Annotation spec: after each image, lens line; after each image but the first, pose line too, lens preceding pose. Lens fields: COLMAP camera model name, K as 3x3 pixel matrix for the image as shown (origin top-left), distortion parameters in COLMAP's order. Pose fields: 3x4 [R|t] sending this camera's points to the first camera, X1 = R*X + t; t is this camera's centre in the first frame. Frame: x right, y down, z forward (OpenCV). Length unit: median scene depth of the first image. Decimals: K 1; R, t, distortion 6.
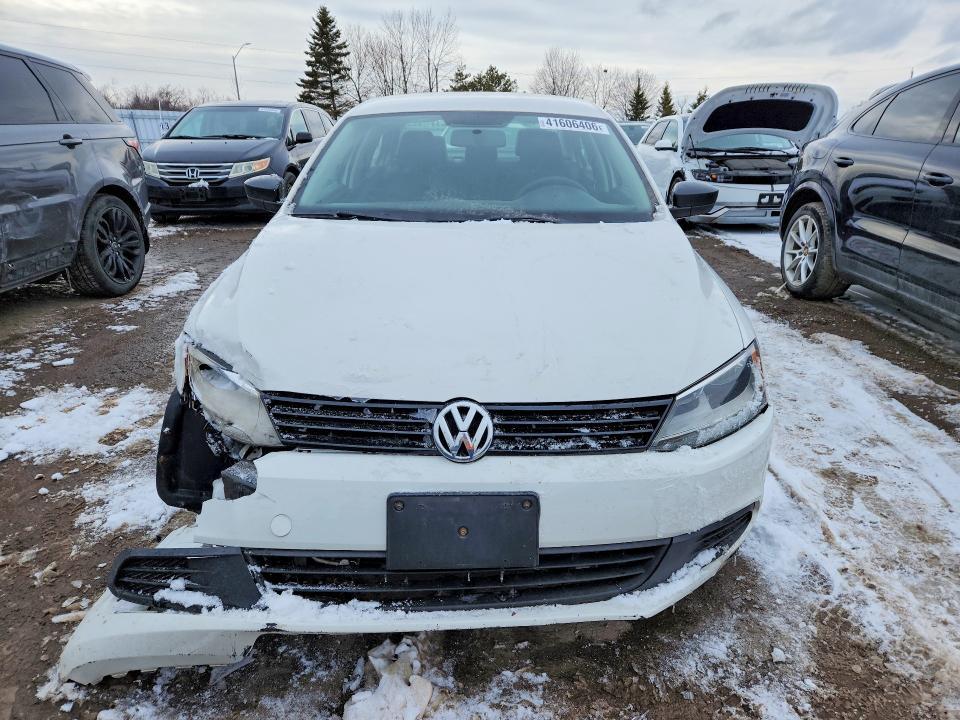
lens RADIAL K [[713.8, 0, 480.0], [0, 713.8, 360.0], [0, 0, 1]] dist [0.028906, -0.004470]
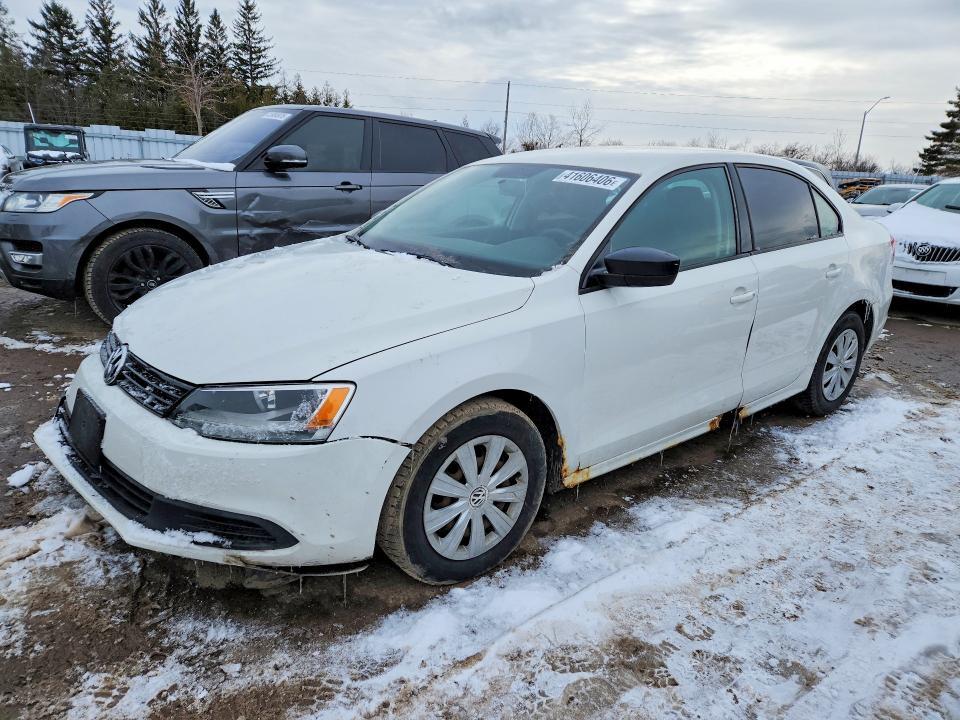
lens RADIAL K [[713.8, 0, 480.0], [0, 713.8, 360.0], [0, 0, 1]] dist [0.028906, -0.004470]
pose [[0.589371, 0.224984, -0.775902, 1.212913], [-0.280260, 0.957733, 0.064825, -0.167312], [0.757691, 0.179248, 0.627514, 0.493222]]
